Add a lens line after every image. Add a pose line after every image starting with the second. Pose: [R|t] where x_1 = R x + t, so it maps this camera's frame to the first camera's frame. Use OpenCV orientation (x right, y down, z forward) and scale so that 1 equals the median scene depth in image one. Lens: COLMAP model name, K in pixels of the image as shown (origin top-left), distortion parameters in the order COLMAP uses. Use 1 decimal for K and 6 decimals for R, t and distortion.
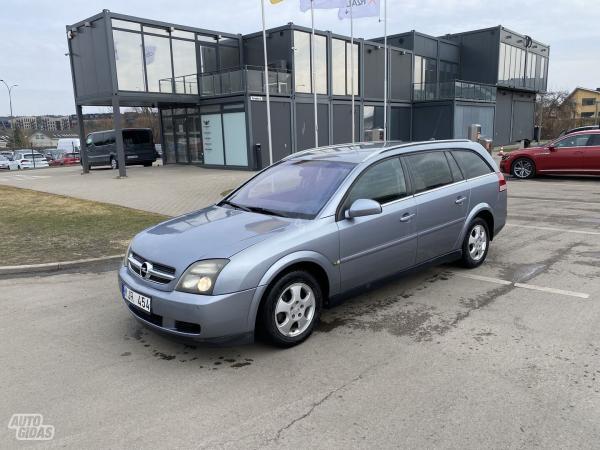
lens RADIAL K [[449.0, 0, 299.0], [0, 449.0, 225.8], [0, 0, 1]] dist [-0.003139, -0.013690]
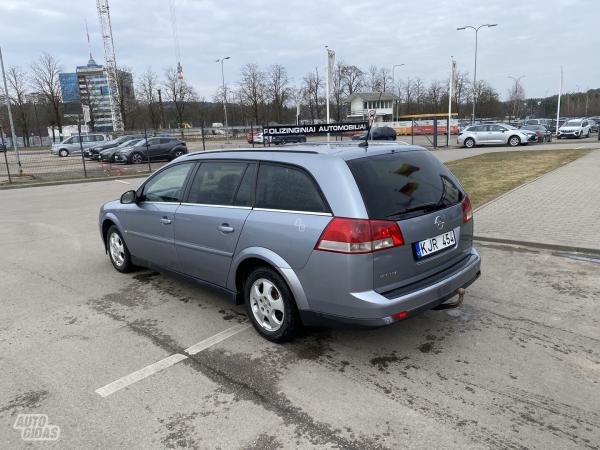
lens RADIAL K [[449.0, 0, 298.8], [0, 449.0, 224.4], [0, 0, 1]] dist [-0.003139, -0.013690]
pose [[0.064081, 0.240430, -0.968549, 1.288138], [-0.163264, 0.959993, 0.227504, -0.301027], [0.984499, 0.143550, 0.100771, 1.215705]]
